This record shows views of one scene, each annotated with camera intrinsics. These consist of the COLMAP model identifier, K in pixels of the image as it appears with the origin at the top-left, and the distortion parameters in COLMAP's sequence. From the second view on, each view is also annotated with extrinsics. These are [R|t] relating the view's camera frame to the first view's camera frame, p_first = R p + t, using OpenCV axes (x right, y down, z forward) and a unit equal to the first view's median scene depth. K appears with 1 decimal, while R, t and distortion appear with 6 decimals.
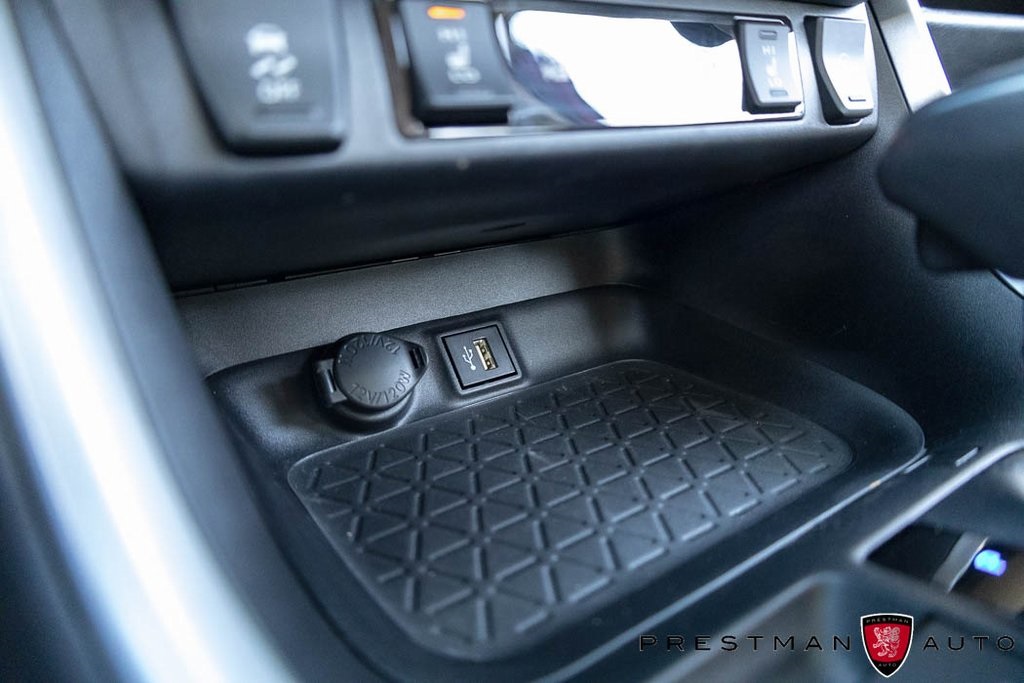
lens RADIAL K [[670.1, 0, 506.6], [0, 670.1, 349.4], [0, 0, 1]] dist [0.019836, -0.010119]
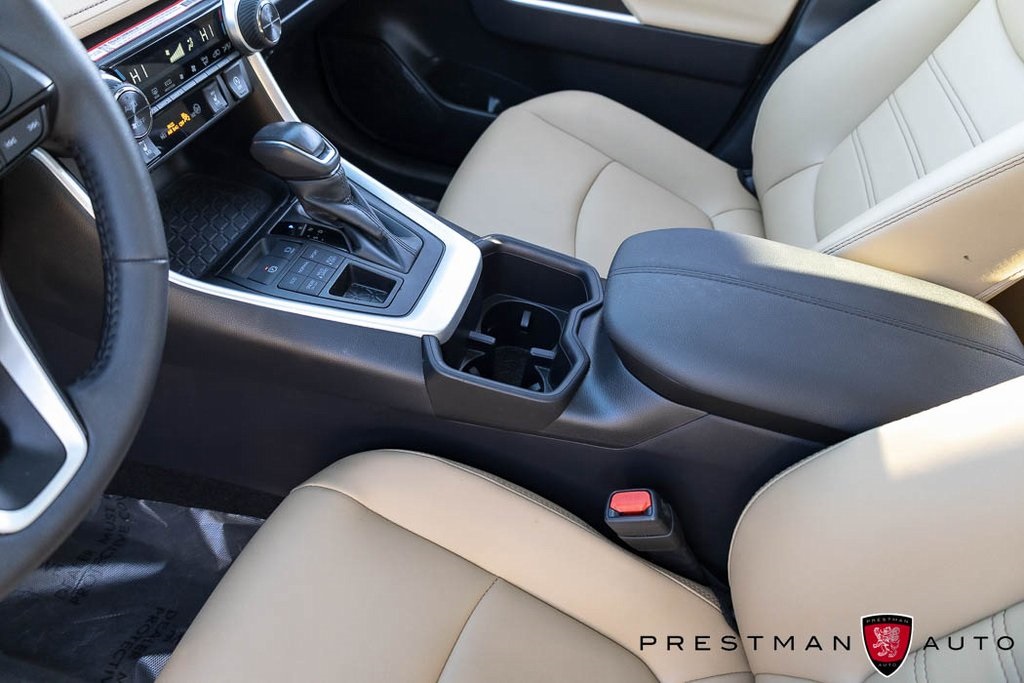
lens RADIAL K [[670.1, 0, 508.1], [0, 670.1, 331.5], [0, 0, 1]] dist [0.019836, -0.010119]
pose [[0.756193, -0.374551, 0.536548, -0.639933], [0.095456, 0.874345, 0.475825, -0.749040], [-0.647348, -0.308599, 0.696927, -2.292118]]
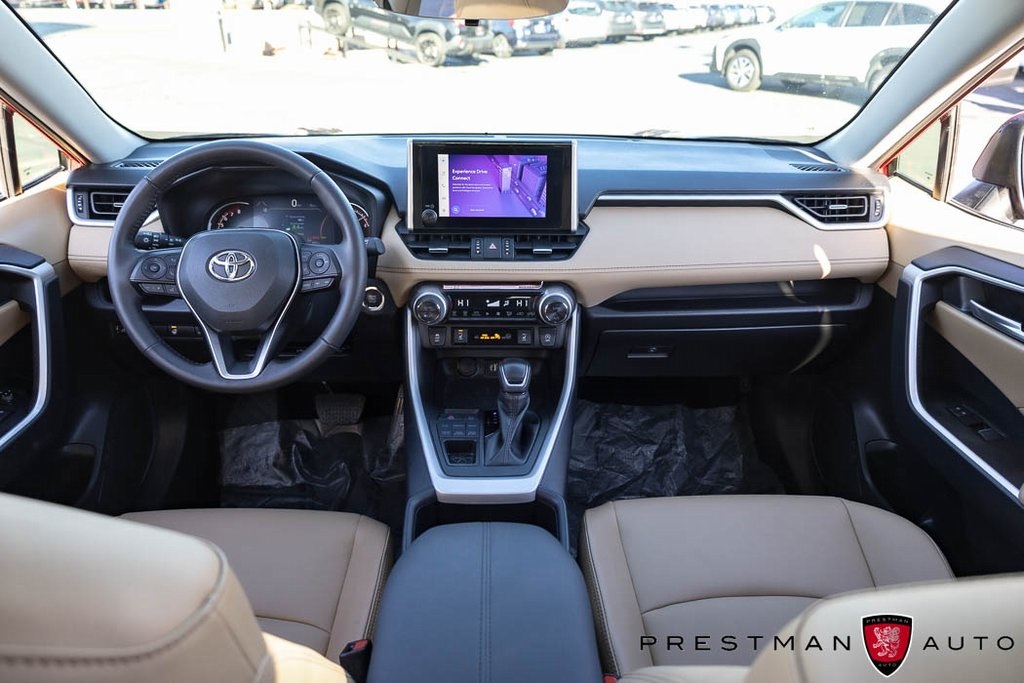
lens RADIAL K [[670.1, 0, 505.8], [0, 670.1, 343.7], [0, 0, 1]] dist [0.019836, -0.010119]
pose [[0.827783, 0.281254, -0.485460, 2.675585], [-0.225165, 0.959072, 0.171705, -1.148760], [0.513884, -0.032826, 0.857231, -3.491227]]
